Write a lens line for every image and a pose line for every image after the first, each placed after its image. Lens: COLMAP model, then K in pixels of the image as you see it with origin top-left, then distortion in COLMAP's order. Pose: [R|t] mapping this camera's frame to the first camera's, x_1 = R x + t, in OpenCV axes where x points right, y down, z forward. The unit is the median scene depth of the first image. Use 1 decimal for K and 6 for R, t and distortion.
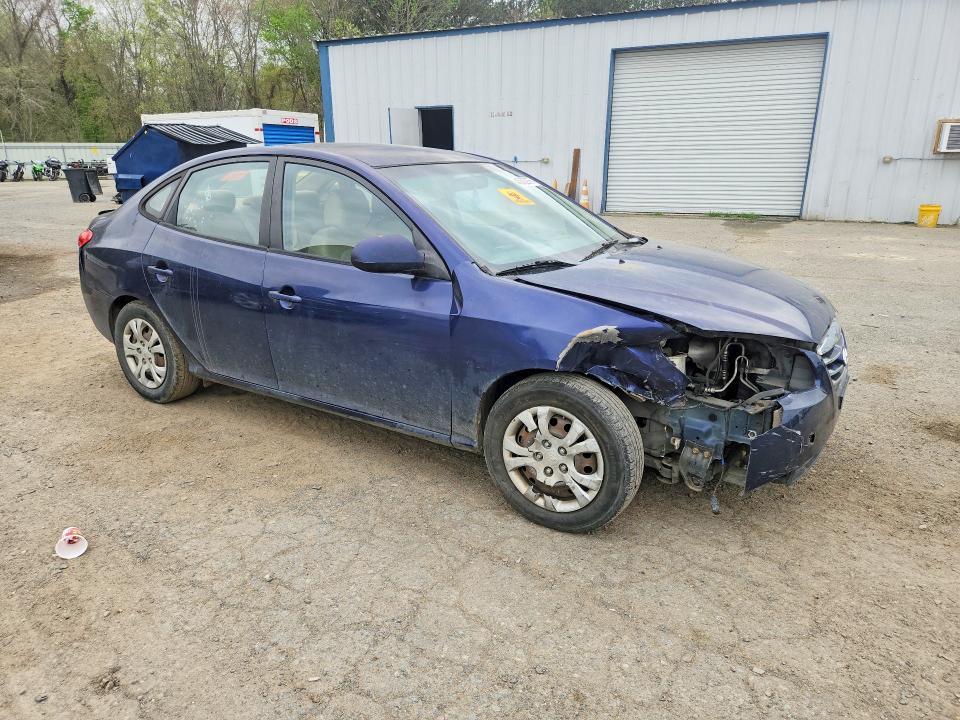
lens RADIAL K [[645.0, 0, 480.0], [0, 645.0, 360.0], [0, 0, 1]] dist [0.070449, -0.052986]
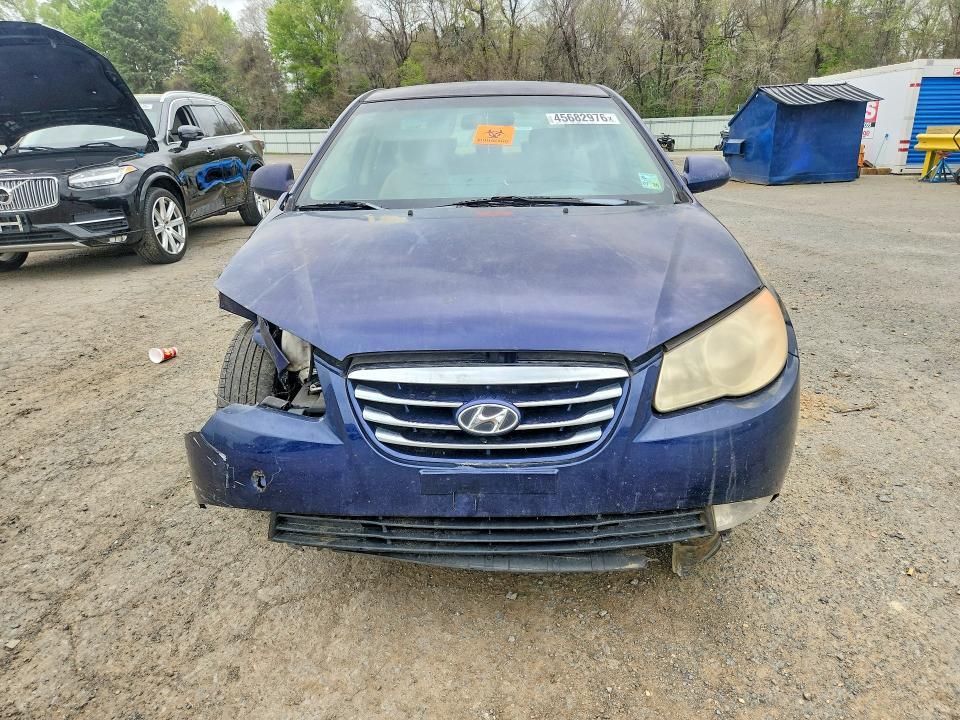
lens RADIAL K [[645.0, 0, 480.0], [0, 645.0, 360.0], [0, 0, 1]] dist [0.070449, -0.052986]
pose [[0.523028, 0.268950, -0.808769, 0.817924], [-0.238090, 0.957237, 0.164349, -0.117574], [0.818385, 0.106601, 0.564696, 0.574807]]
